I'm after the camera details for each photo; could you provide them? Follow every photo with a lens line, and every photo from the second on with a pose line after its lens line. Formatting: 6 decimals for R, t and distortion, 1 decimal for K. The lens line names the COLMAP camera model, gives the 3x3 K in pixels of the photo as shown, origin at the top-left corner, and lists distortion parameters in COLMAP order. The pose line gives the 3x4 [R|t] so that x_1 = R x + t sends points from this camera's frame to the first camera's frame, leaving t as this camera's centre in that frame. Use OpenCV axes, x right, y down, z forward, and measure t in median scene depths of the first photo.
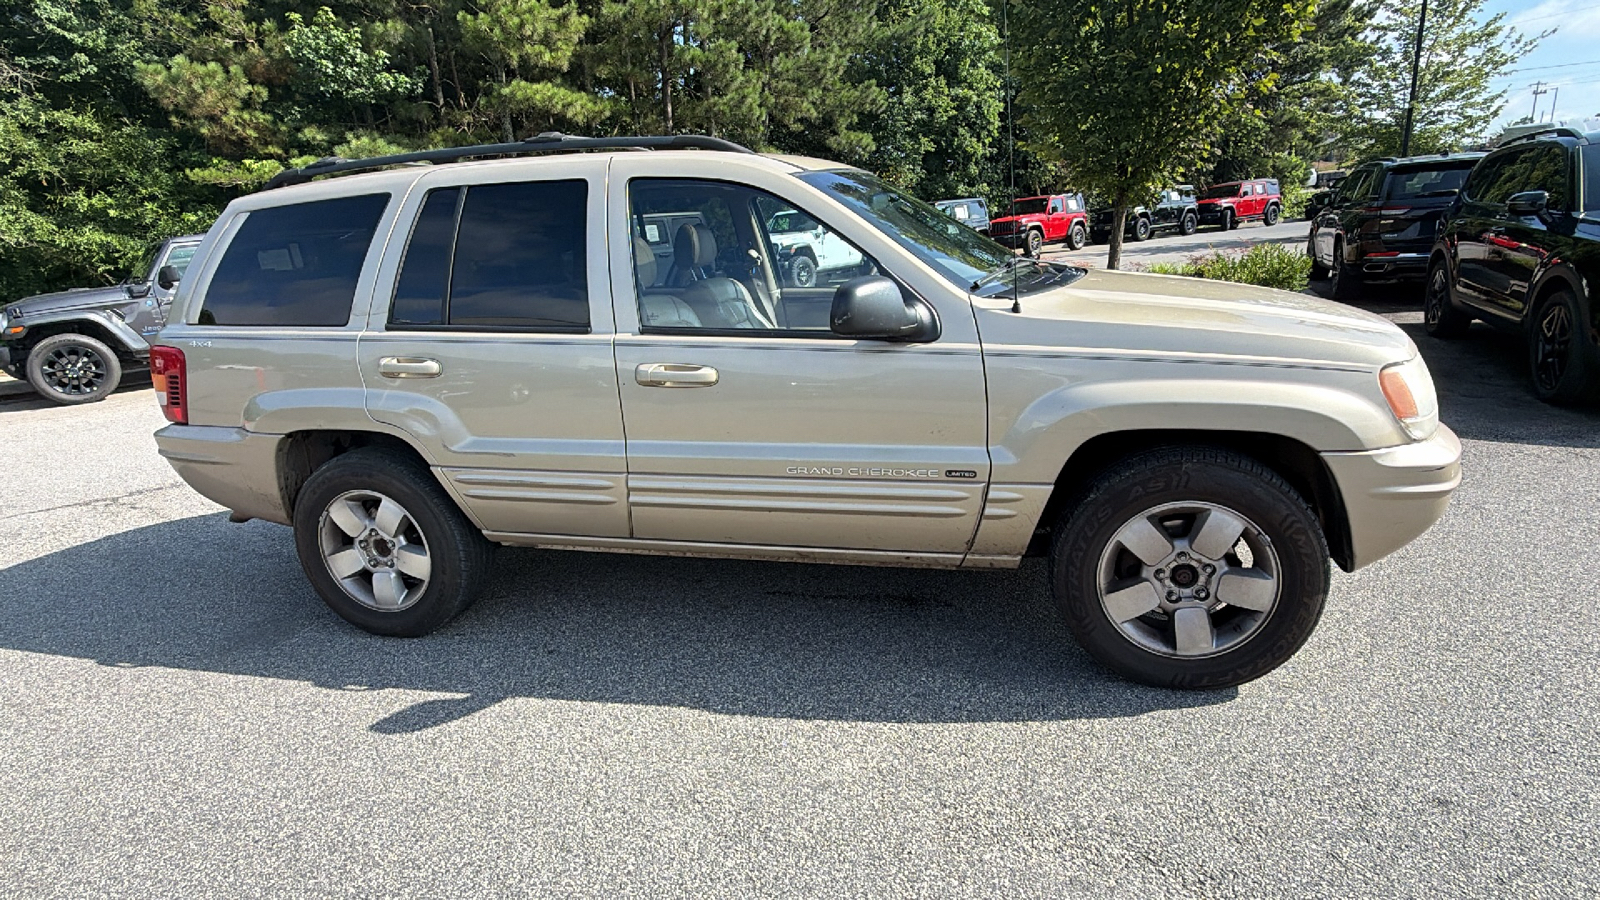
lens RADIAL K [[826.7, 0, 801.6], [0, 826.7, 455.9], [0, 0, 1]] dist [0.004602, -0.002873]
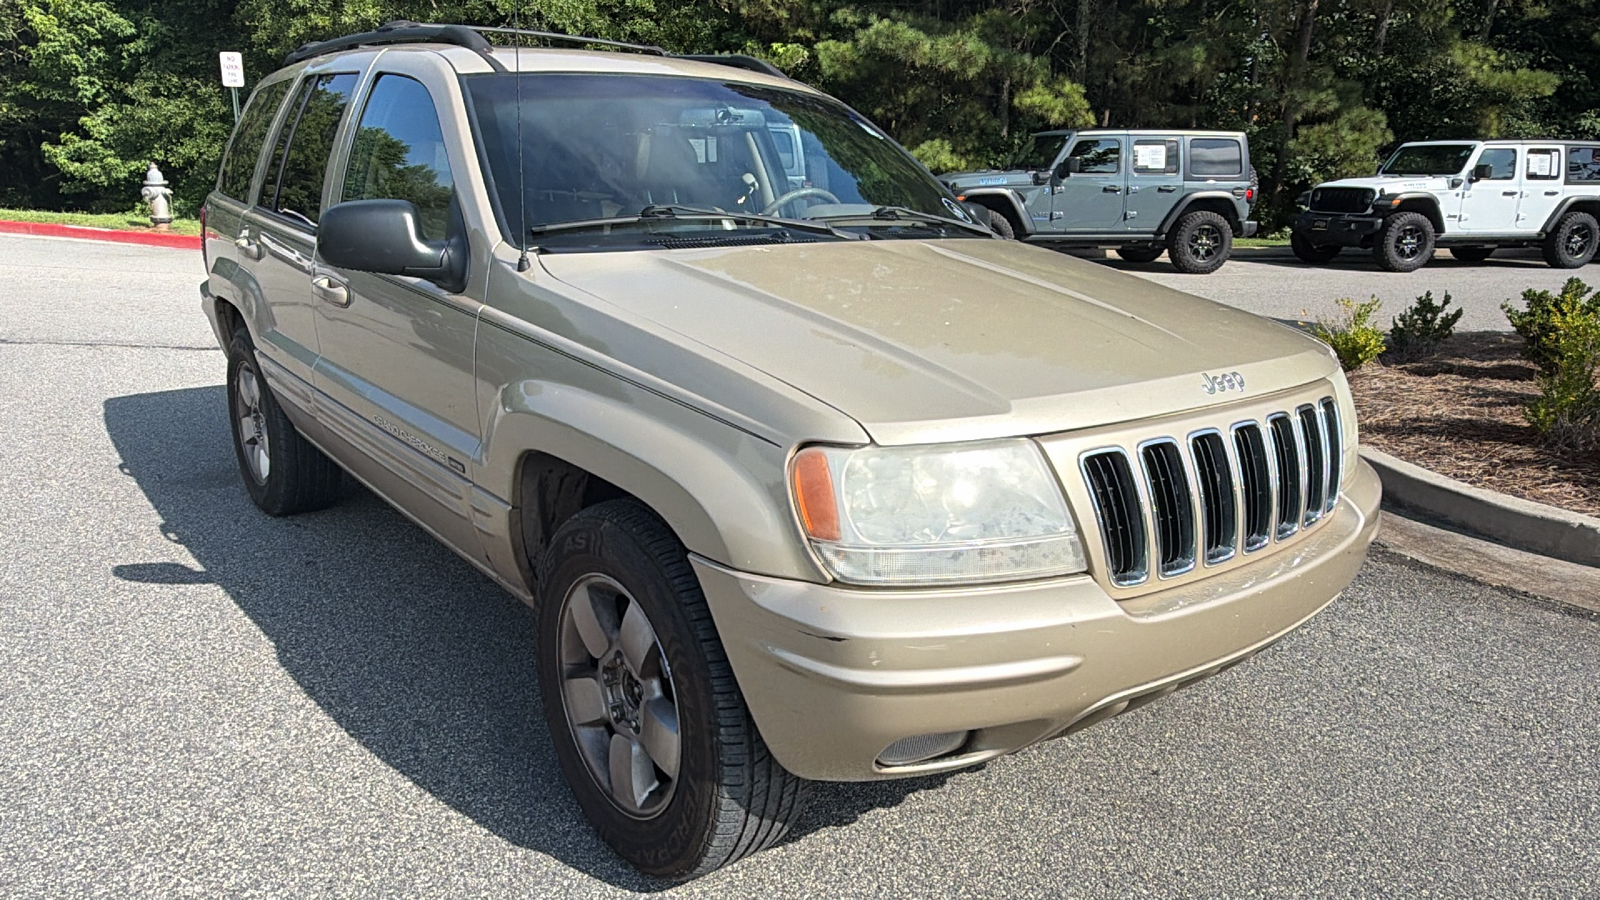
lens RADIAL K [[1095.2, 0, 805.1], [0, 1095.2, 457.5], [0, 0, 1]] dist [0.001847, -0.009548]
pose [[0.795885, 0.234902, -0.558021, 0.786535], [-0.228289, 0.970070, 0.082756, -0.111420], [0.560759, 0.061526, 0.825690, 0.249238]]
